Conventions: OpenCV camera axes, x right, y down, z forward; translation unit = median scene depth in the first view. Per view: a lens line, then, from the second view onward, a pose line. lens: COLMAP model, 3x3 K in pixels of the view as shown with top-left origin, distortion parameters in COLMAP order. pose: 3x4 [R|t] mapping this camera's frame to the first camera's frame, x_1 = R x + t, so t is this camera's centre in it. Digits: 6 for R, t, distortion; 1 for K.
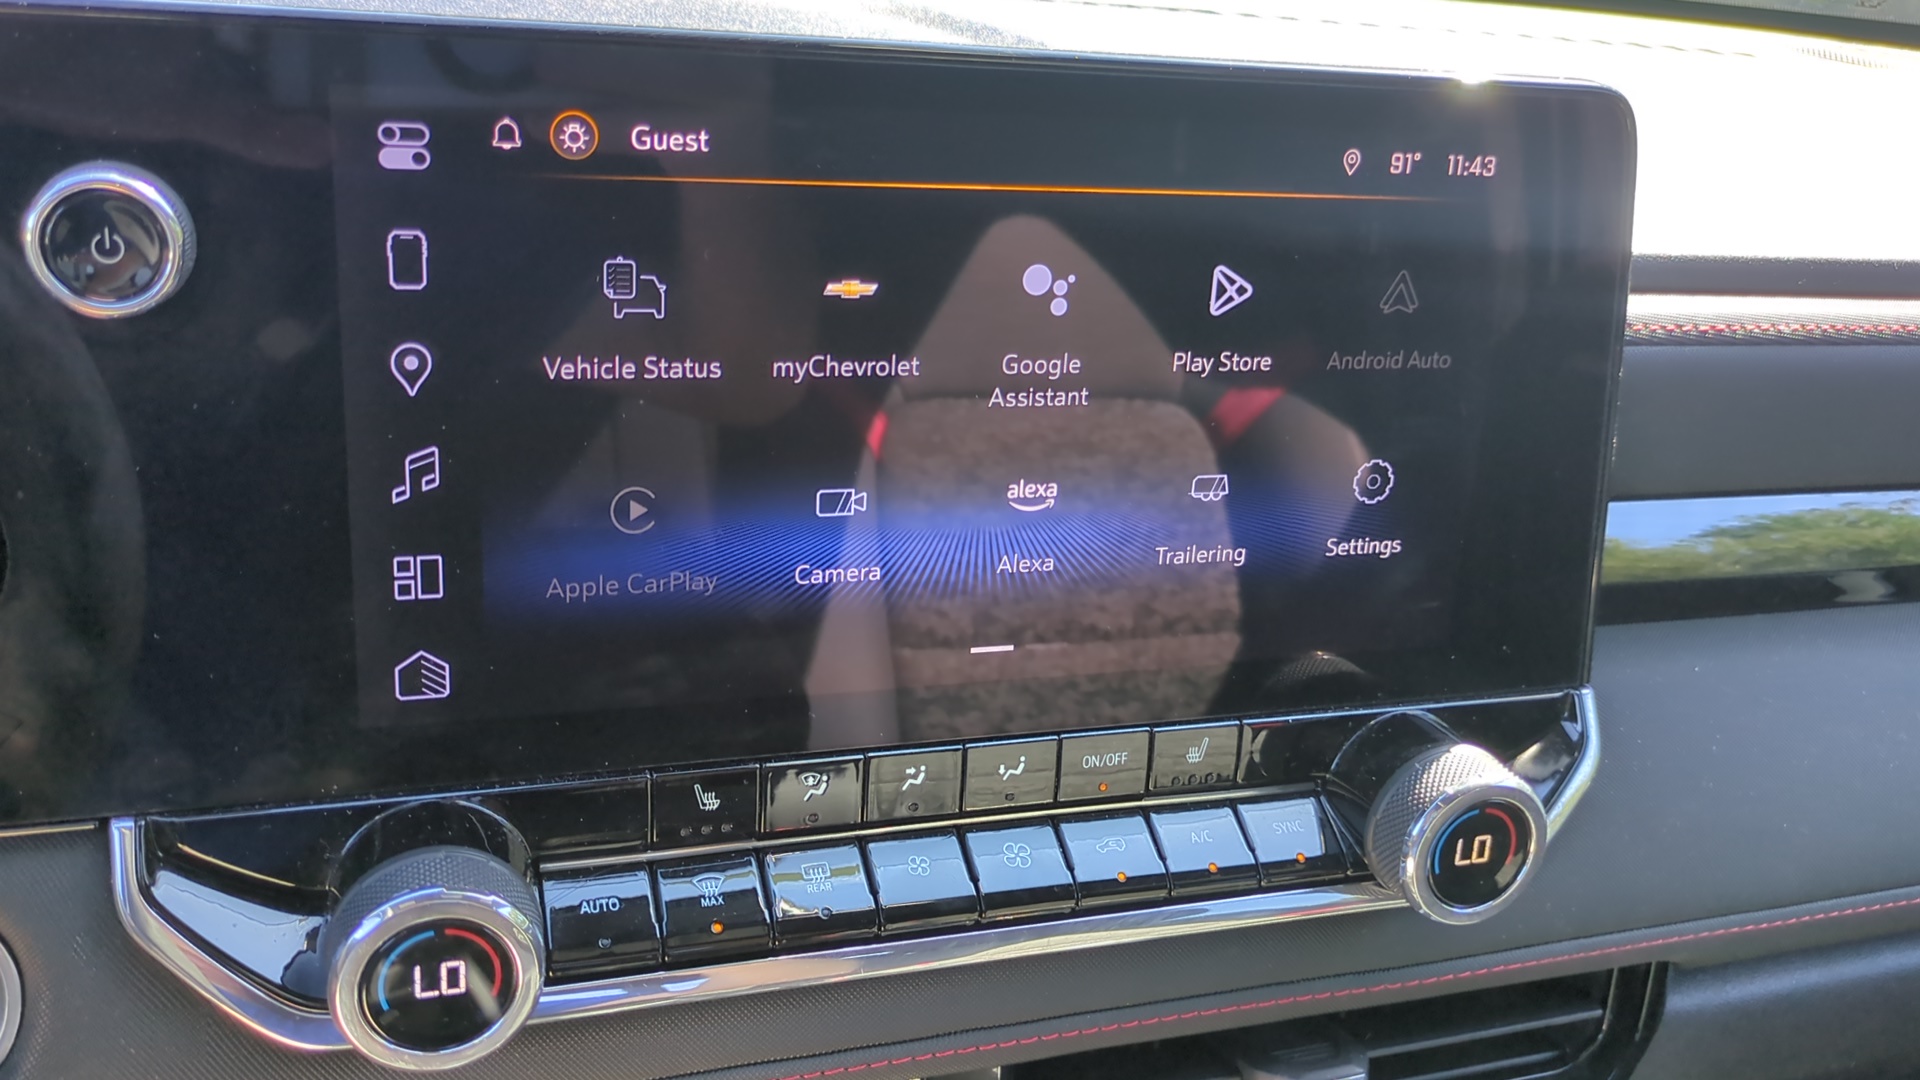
lens RADIAL K [[1642.0, 0, 959.0], [0, 1642.0, 530.9], [0, 0, 1]] dist [0.047783, -0.059796]
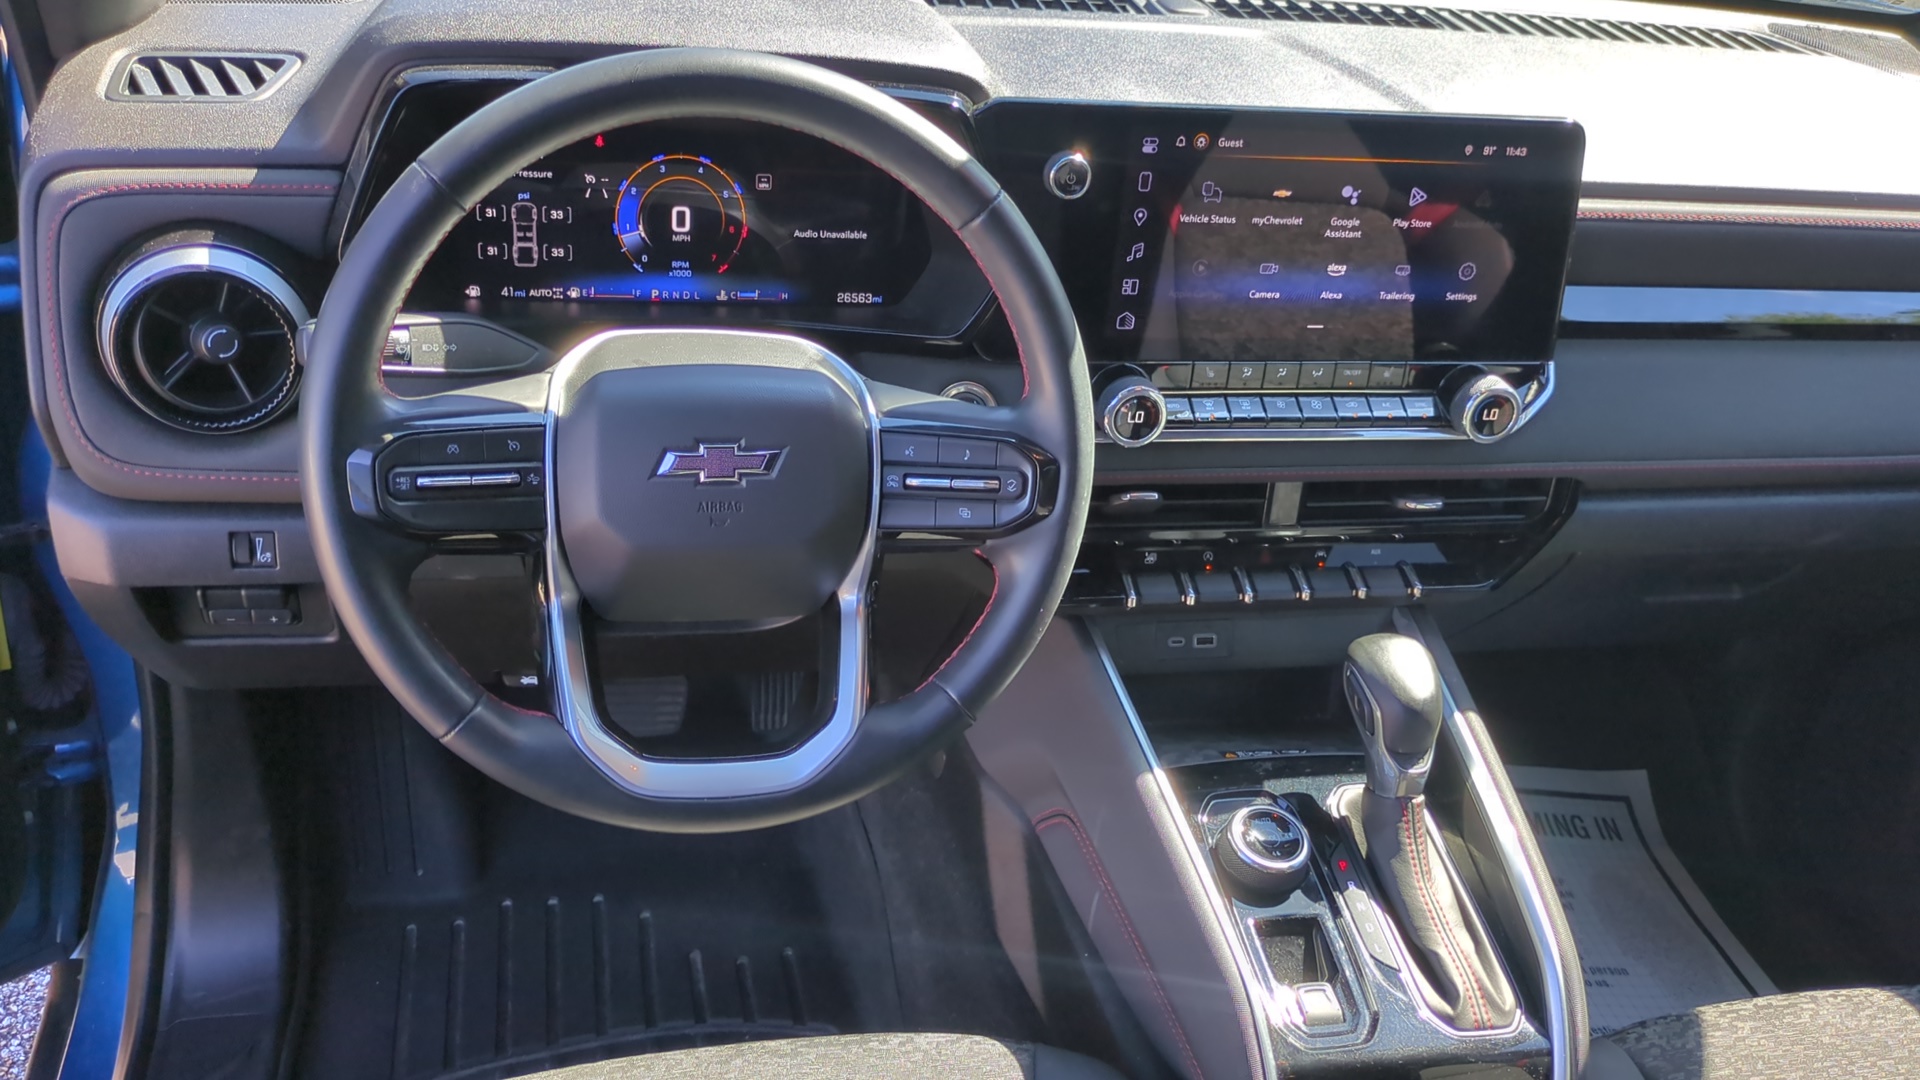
lens RADIAL K [[1642.0, 0, 959.0], [0, 1642.0, 530.9], [0, 0, 1]] dist [0.047783, -0.059796]
pose [[0.993260, 0.069890, -0.092471, -0.302201], [-0.056408, 0.988383, 0.141127, 0.057463], [0.101260, -0.134959, 0.985663, -1.865310]]
